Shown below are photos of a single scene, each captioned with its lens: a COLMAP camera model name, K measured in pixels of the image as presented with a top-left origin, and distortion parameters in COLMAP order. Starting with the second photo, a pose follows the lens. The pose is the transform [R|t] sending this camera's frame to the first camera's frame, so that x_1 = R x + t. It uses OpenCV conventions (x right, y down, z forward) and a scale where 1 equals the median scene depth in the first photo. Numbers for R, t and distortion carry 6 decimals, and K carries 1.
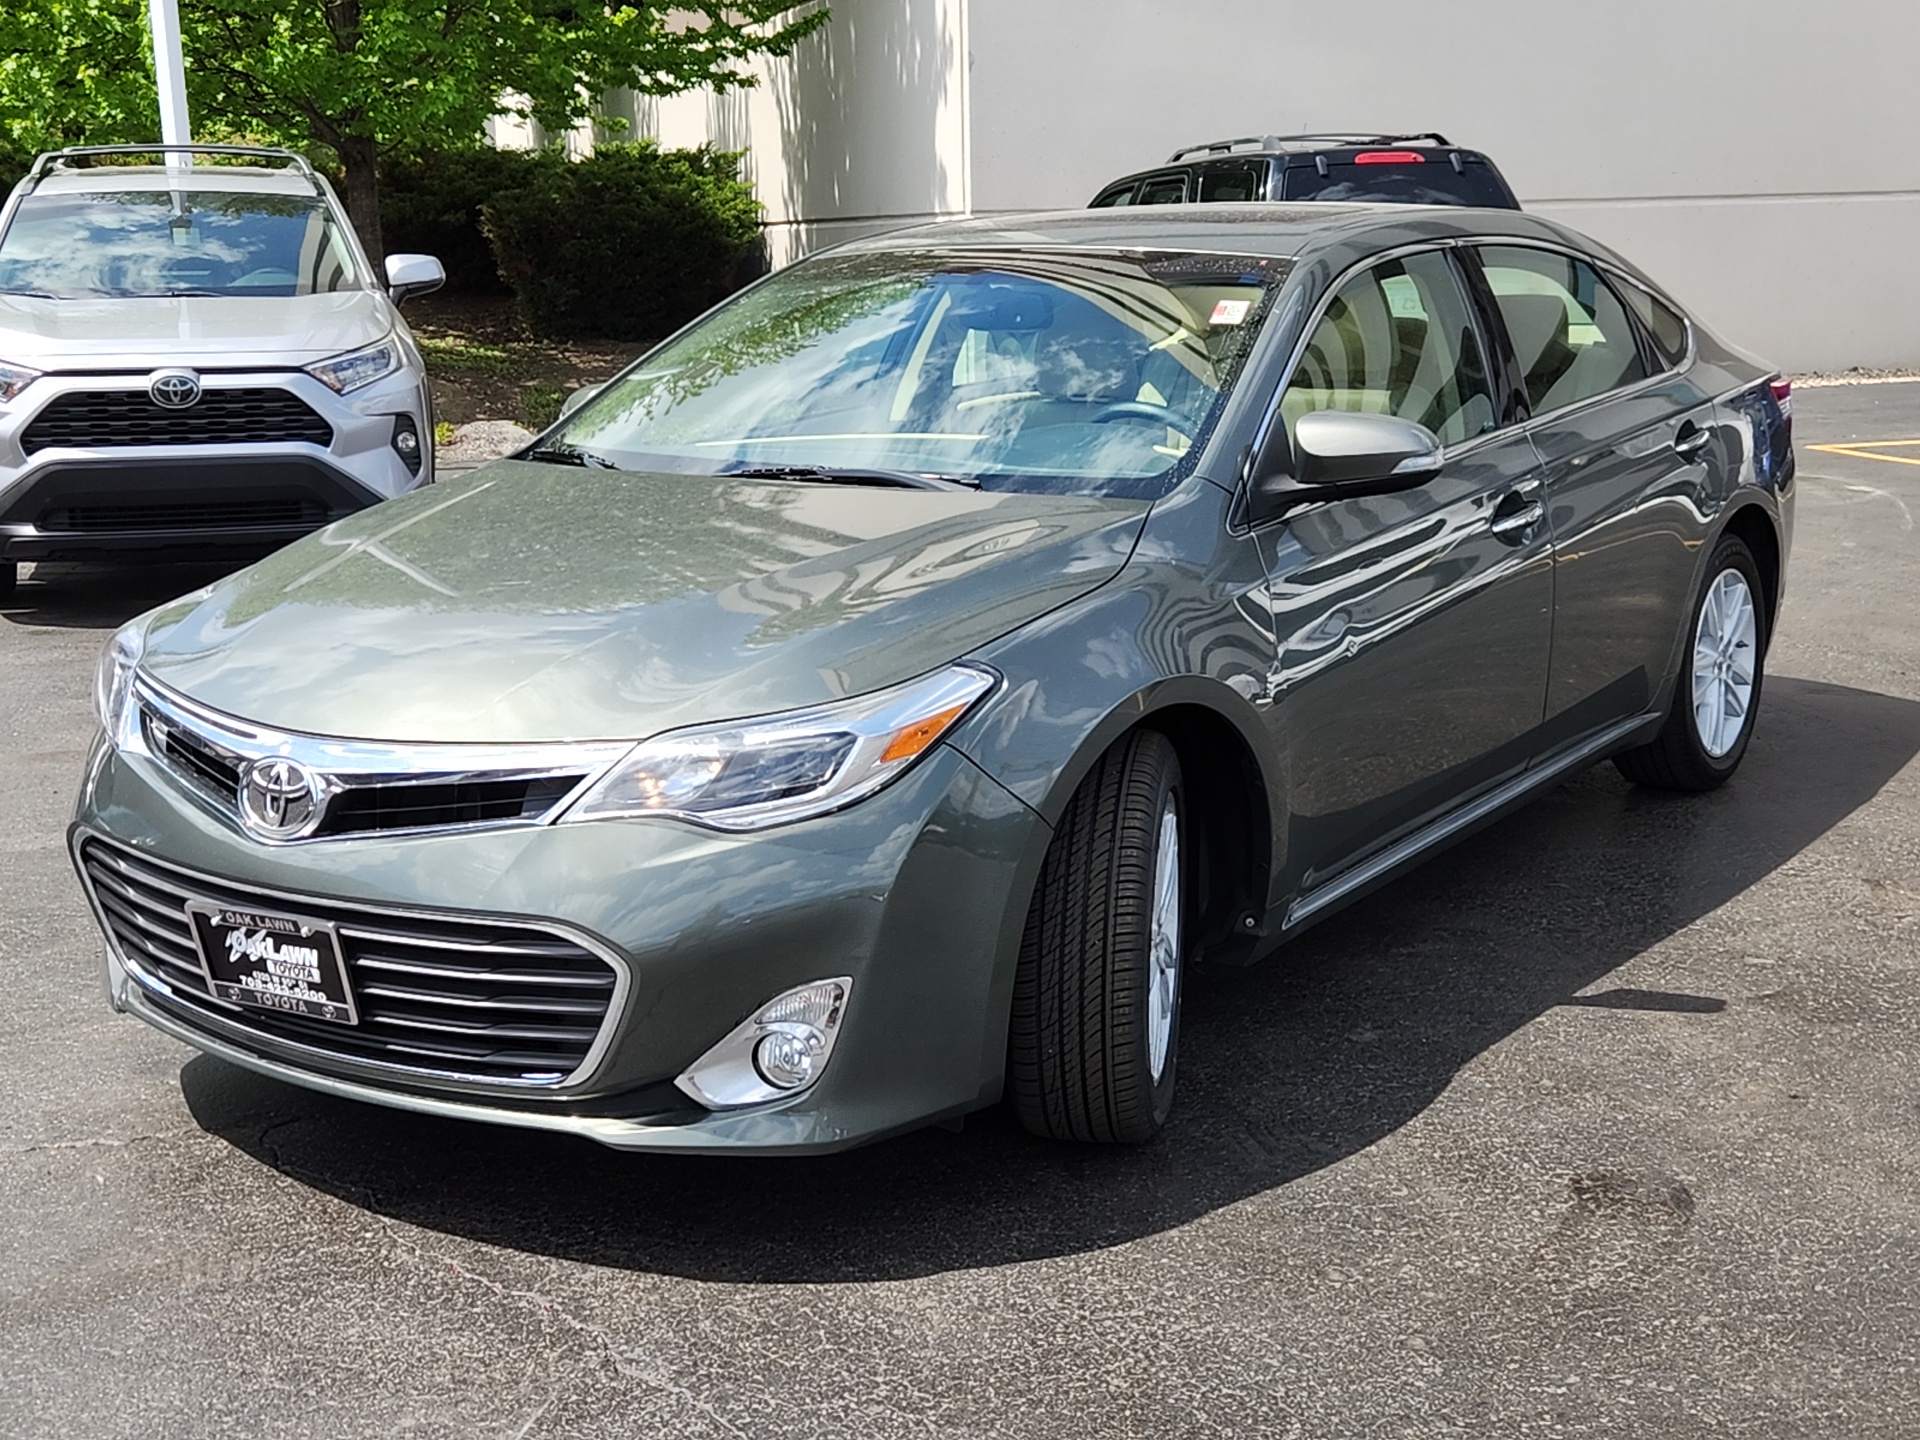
lens RADIAL K [[2435.2, 0, 960.0], [0, 2435.2, 720.0], [0, 0, 1]] dist [0.083108, -0.073589]
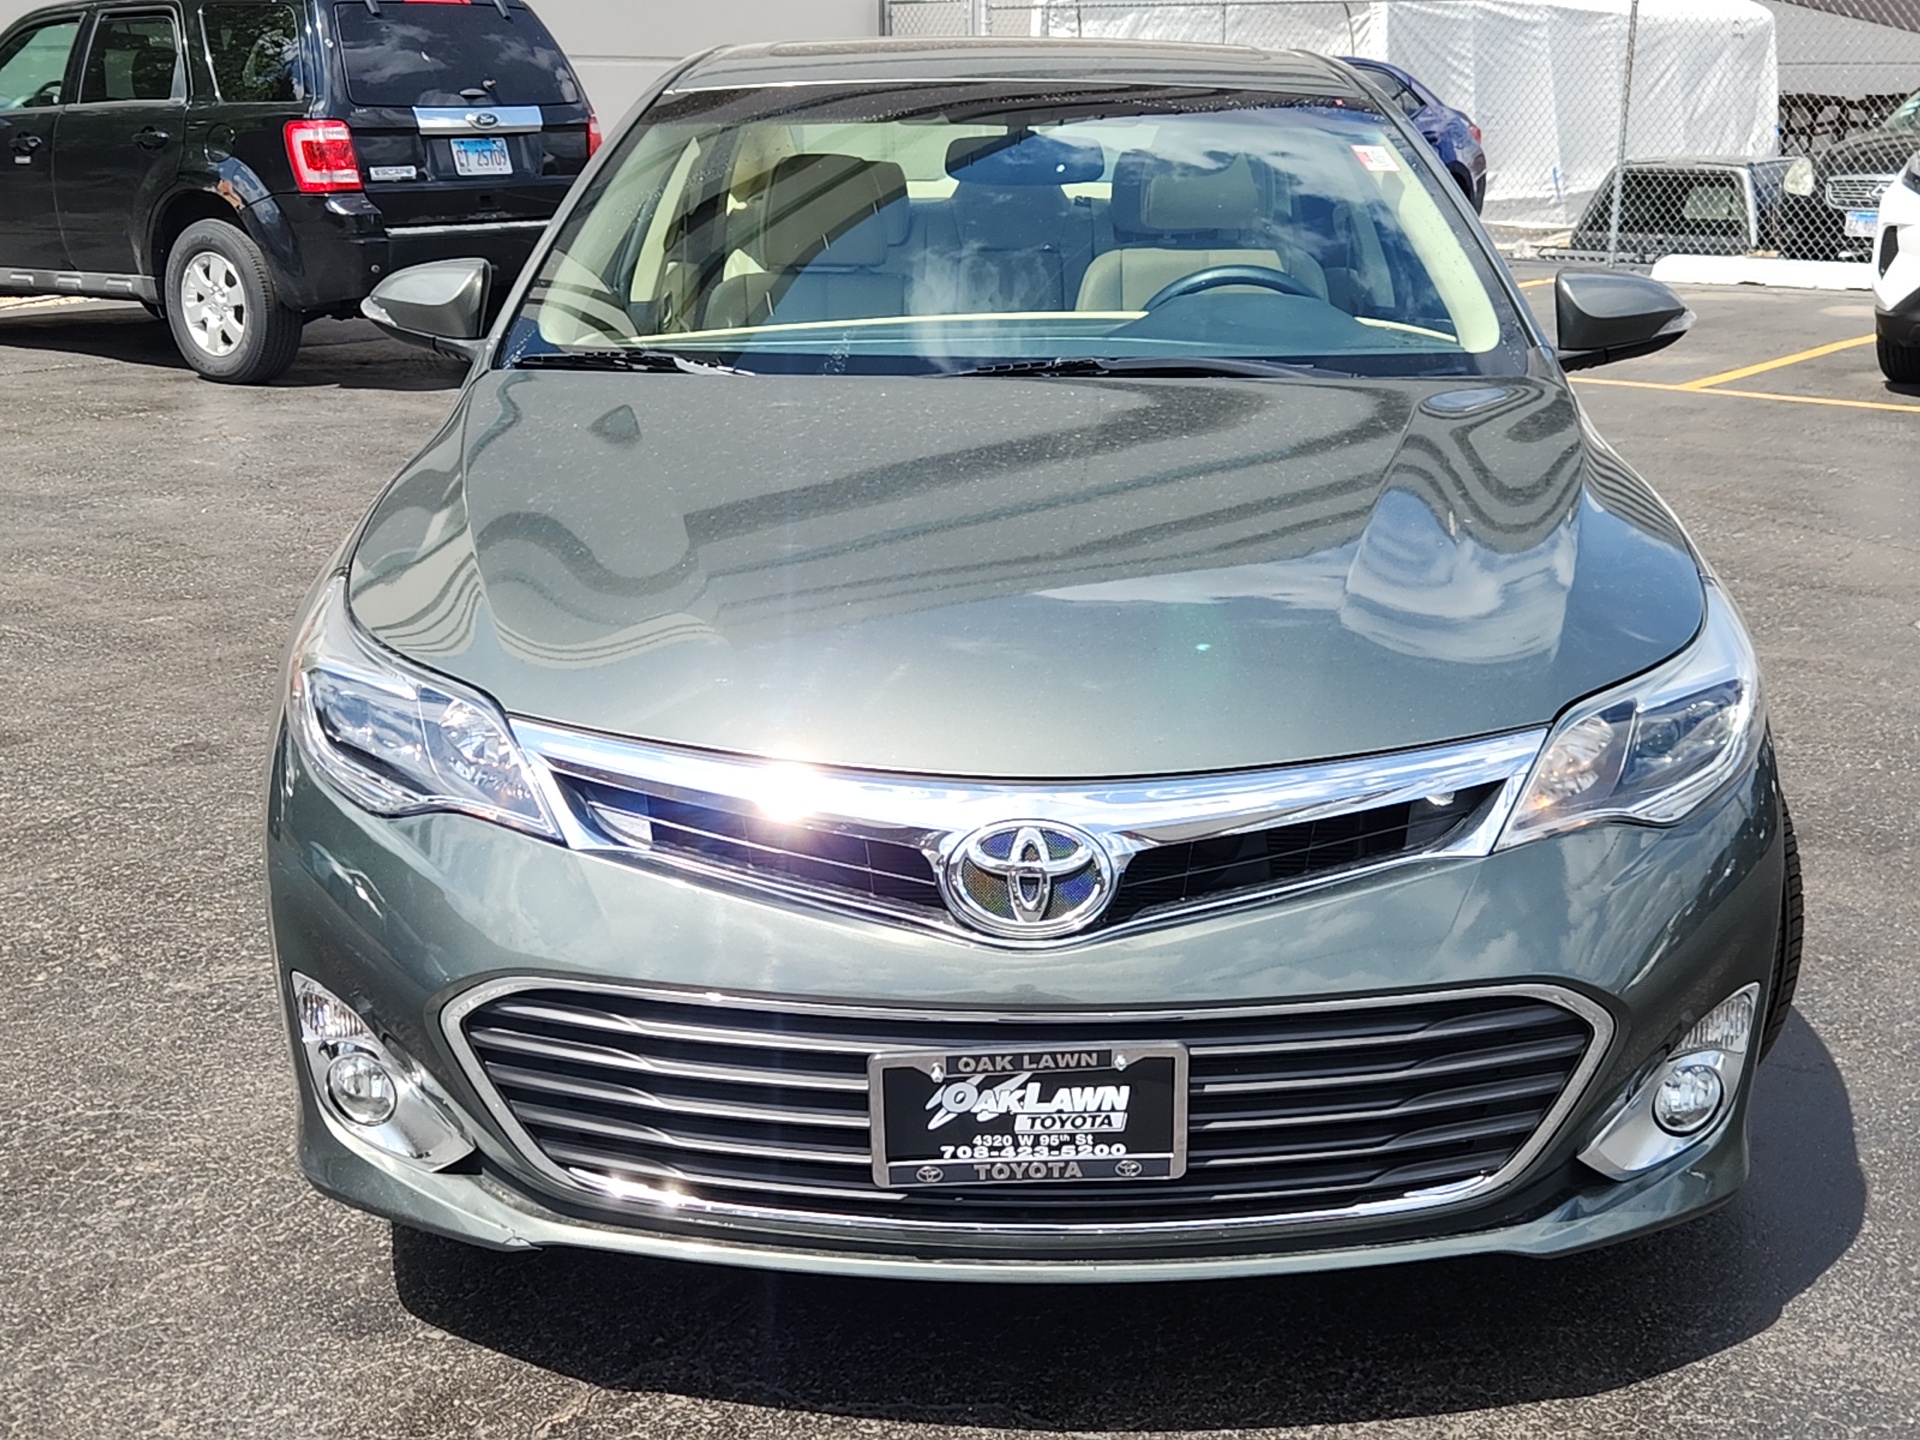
lens RADIAL K [[2435.2, 0, 960.0], [0, 2435.2, 720.0], [0, 0, 1]] dist [0.083108, -0.073589]
pose [[0.816874, -0.128184, 0.562393, -0.670871], [0.098323, 0.991669, 0.083213, -0.070502], [-0.568375, -0.012678, 0.822672, 0.454377]]
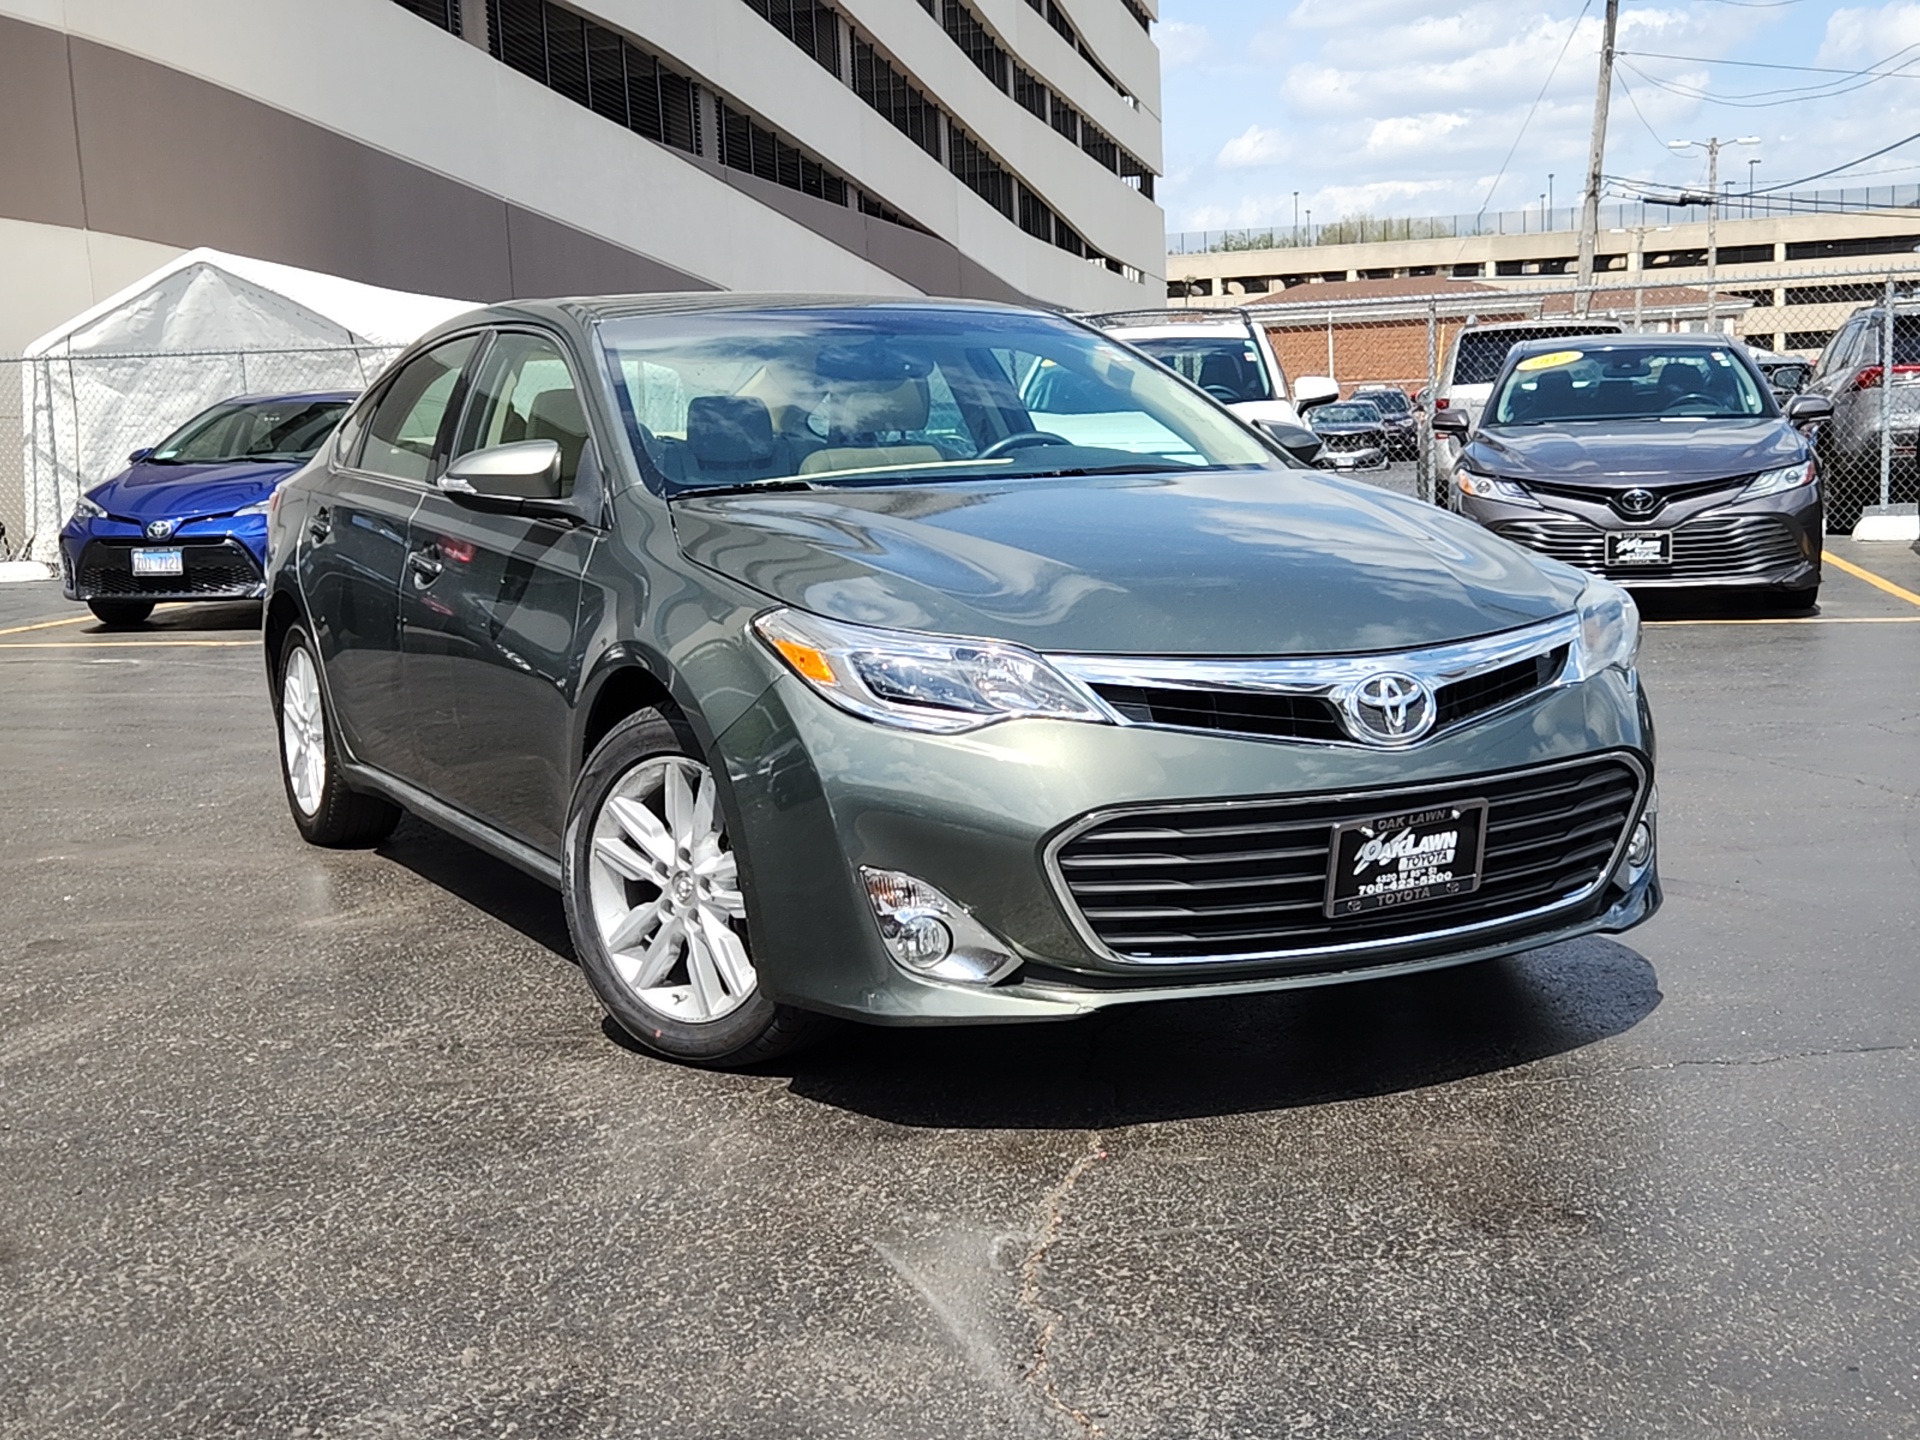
lens RADIAL K [[2435.2, 0, 960.0], [0, 2435.2, 720.0], [0, 0, 1]] dist [0.083108, -0.073589]
pose [[0.465452, -0.111629, 0.878006, -1.338392], [0.204617, 0.978712, 0.015960, -0.020635], [-0.861096, 0.172226, 0.478384, 0.642797]]
